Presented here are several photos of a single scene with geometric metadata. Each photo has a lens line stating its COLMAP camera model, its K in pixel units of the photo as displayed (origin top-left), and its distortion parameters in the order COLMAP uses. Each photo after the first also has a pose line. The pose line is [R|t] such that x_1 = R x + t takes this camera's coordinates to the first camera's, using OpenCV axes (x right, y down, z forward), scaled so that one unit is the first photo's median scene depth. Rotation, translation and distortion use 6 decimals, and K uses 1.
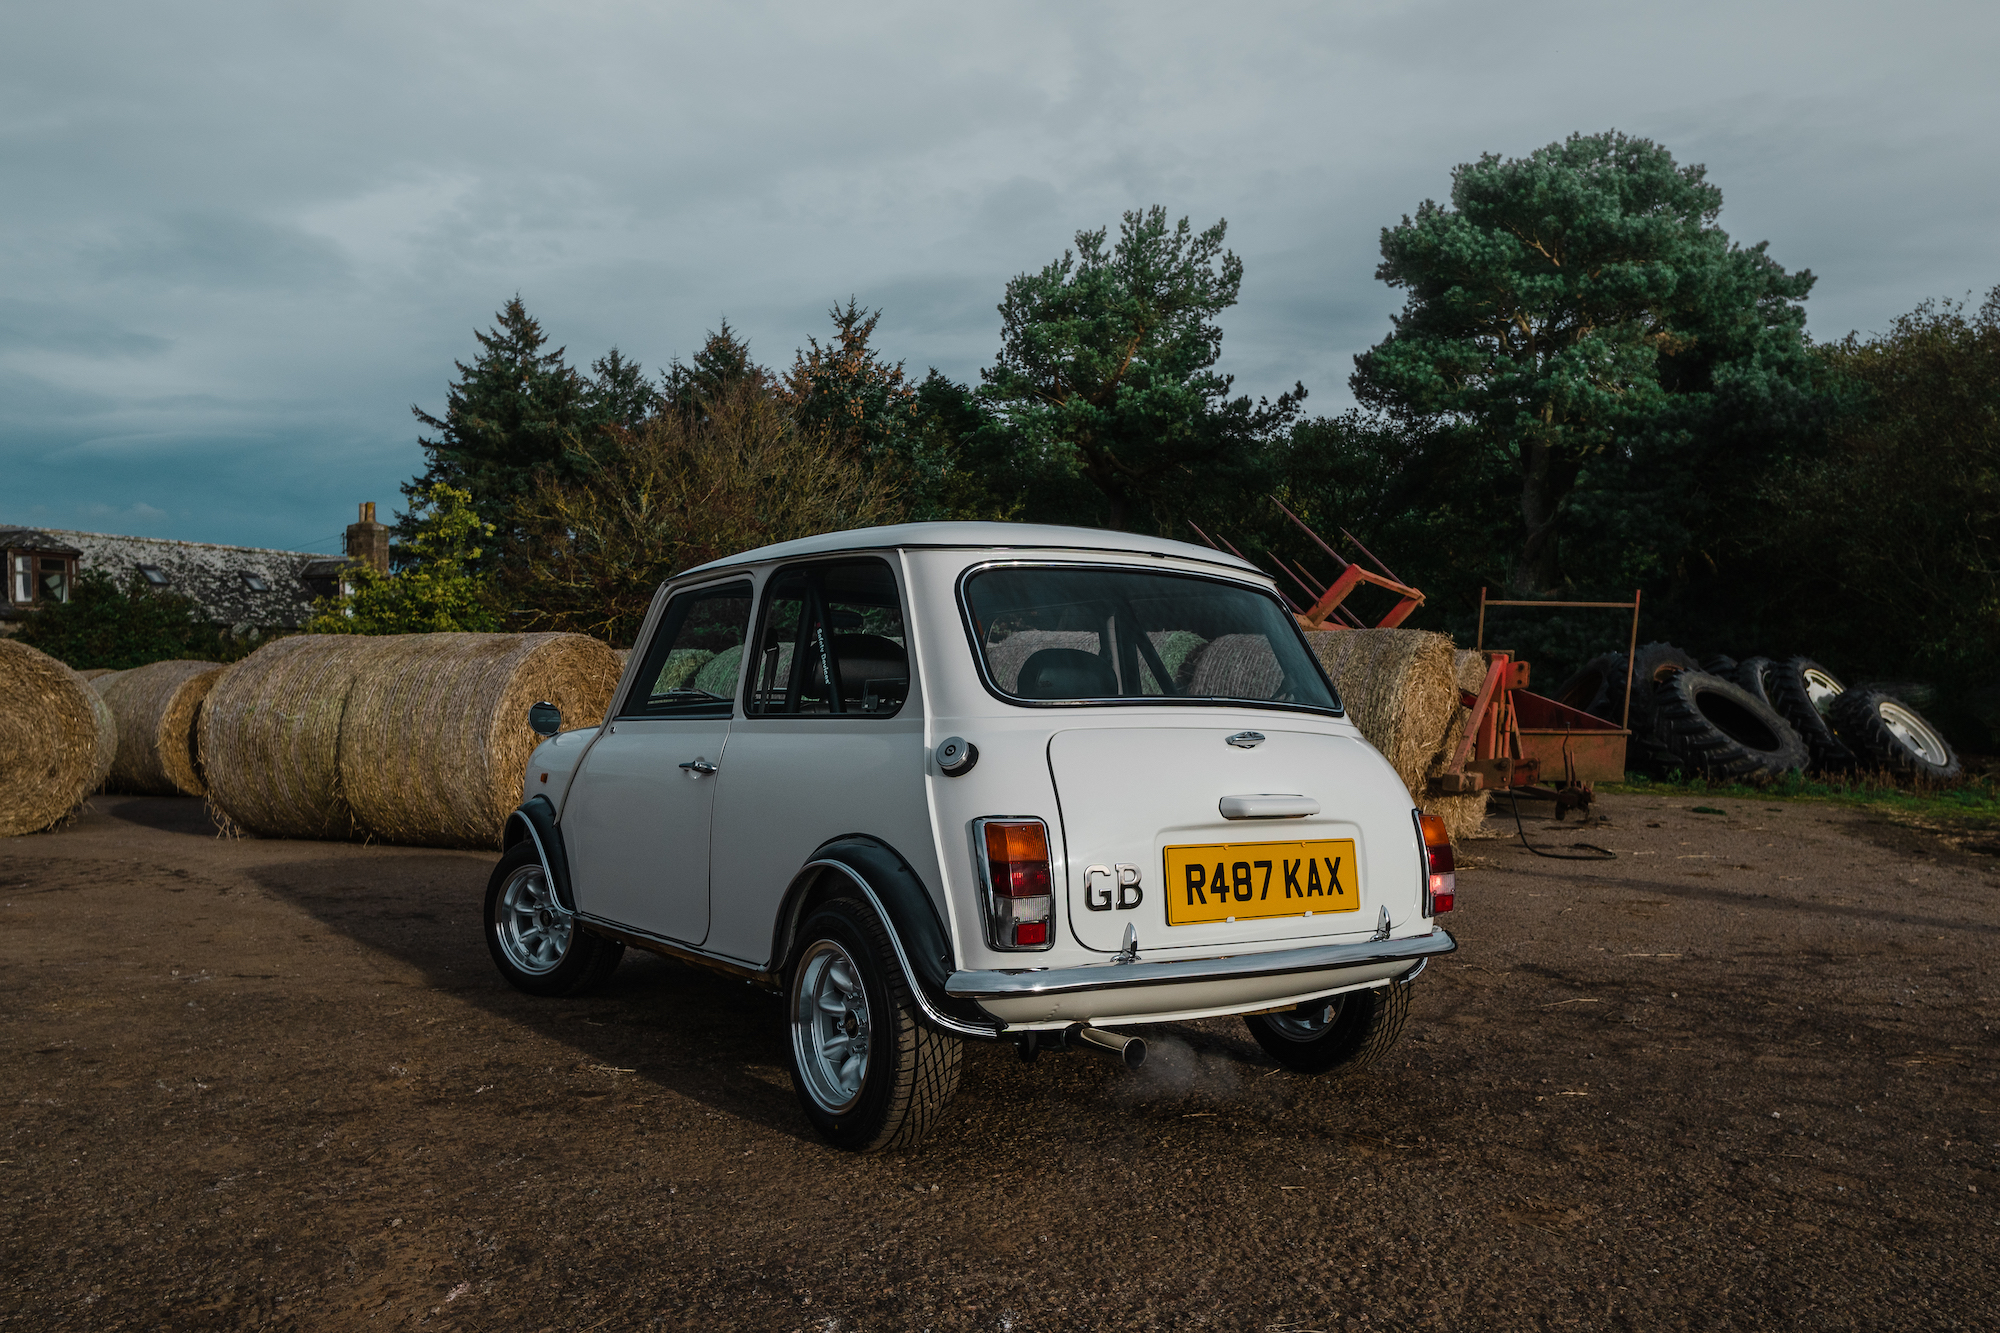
lens RADIAL K [[1527.8, 0, 982.3], [0, 1527.8, 677.1], [0, 0, 1]] dist [-0.000725, -0.005316]
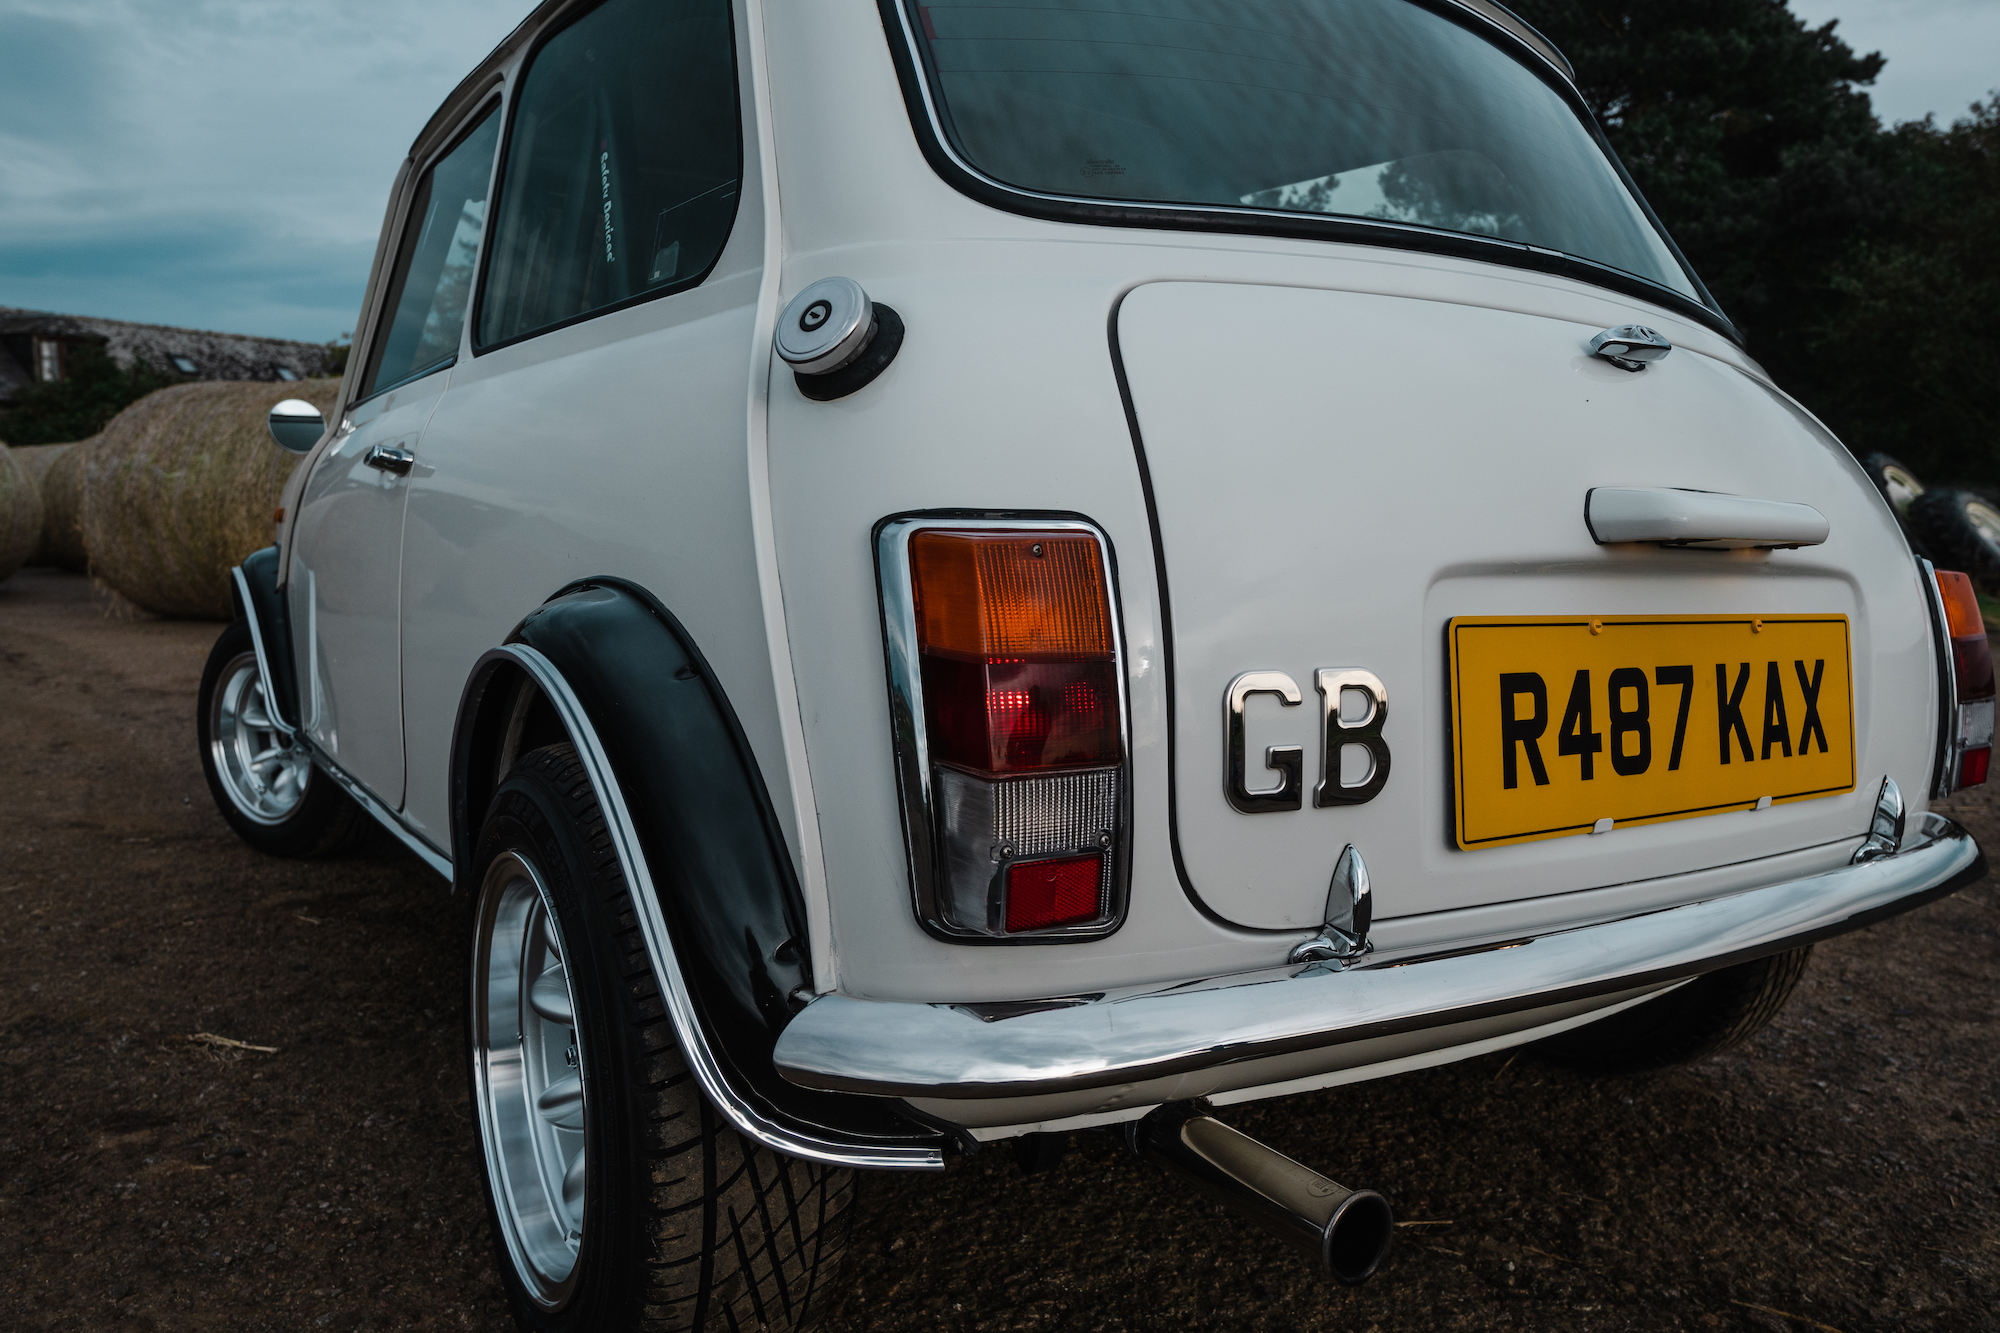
lens RADIAL K [[1278.5, 0, 1010.6], [0, 1278.5, 670.3], [0, 0, 1]] dist [0.000658, 0.000707]
pose [[0.999865, 0.015745, 0.004666, 0.007480], [-0.016215, 0.991536, 0.128816, 0.031676], [-0.002599, -0.128874, 0.991658, 0.261659]]
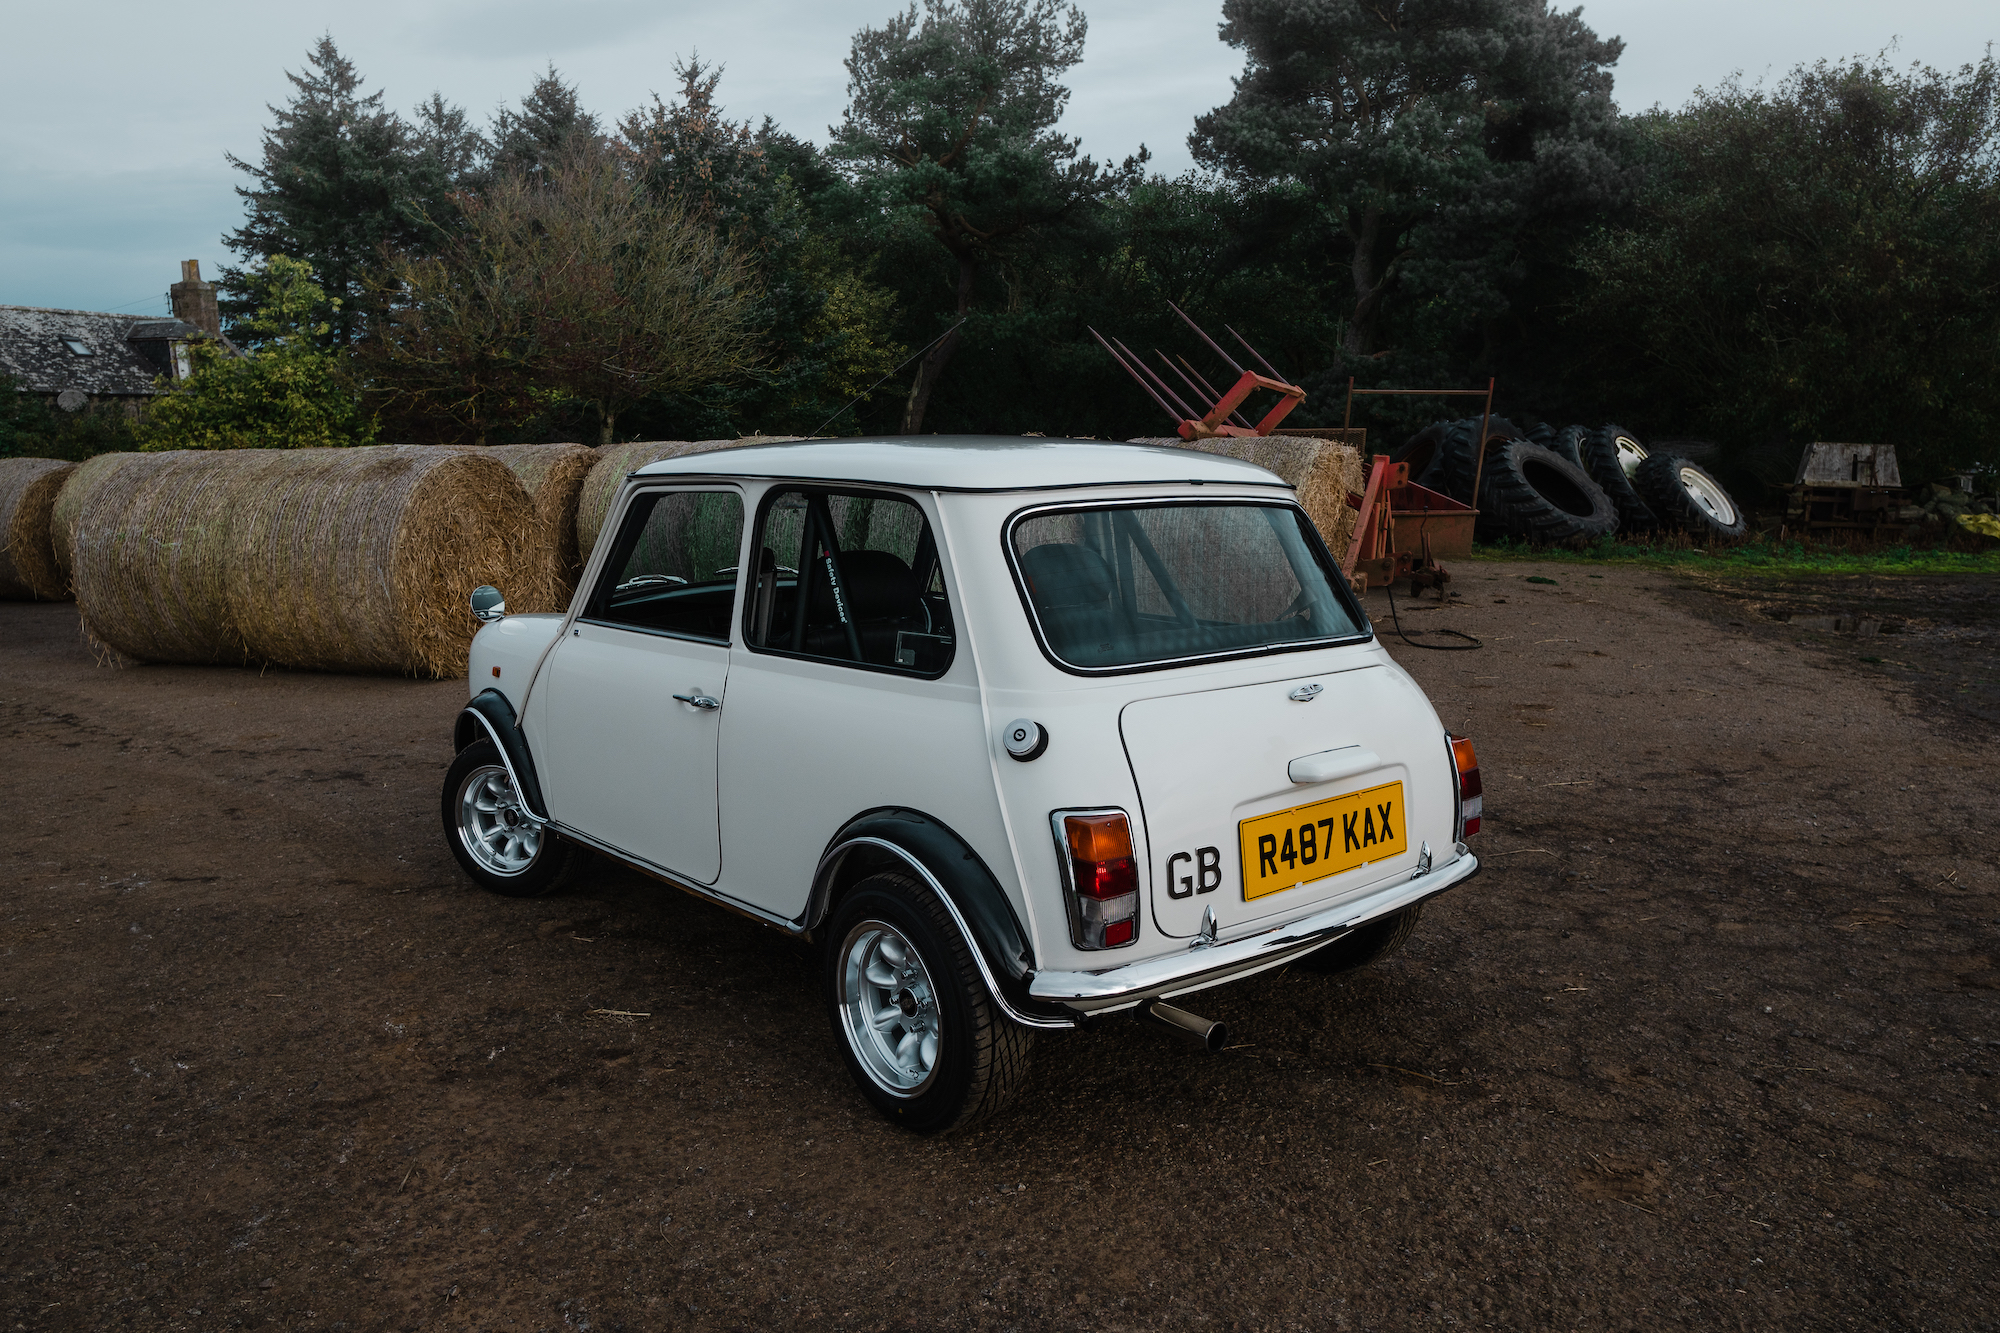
lens RADIAL K [[1403.8, 0, 957.8], [0, 1403.8, 626.2], [0, 0, 1]] dist [-0.004325, 0.000517]
pose [[0.992924, -0.034769, 0.113550, -0.055811], [0.015071, 0.985342, 0.169923, -0.059592], [-0.117794, -0.167009, 0.978894, 0.064761]]
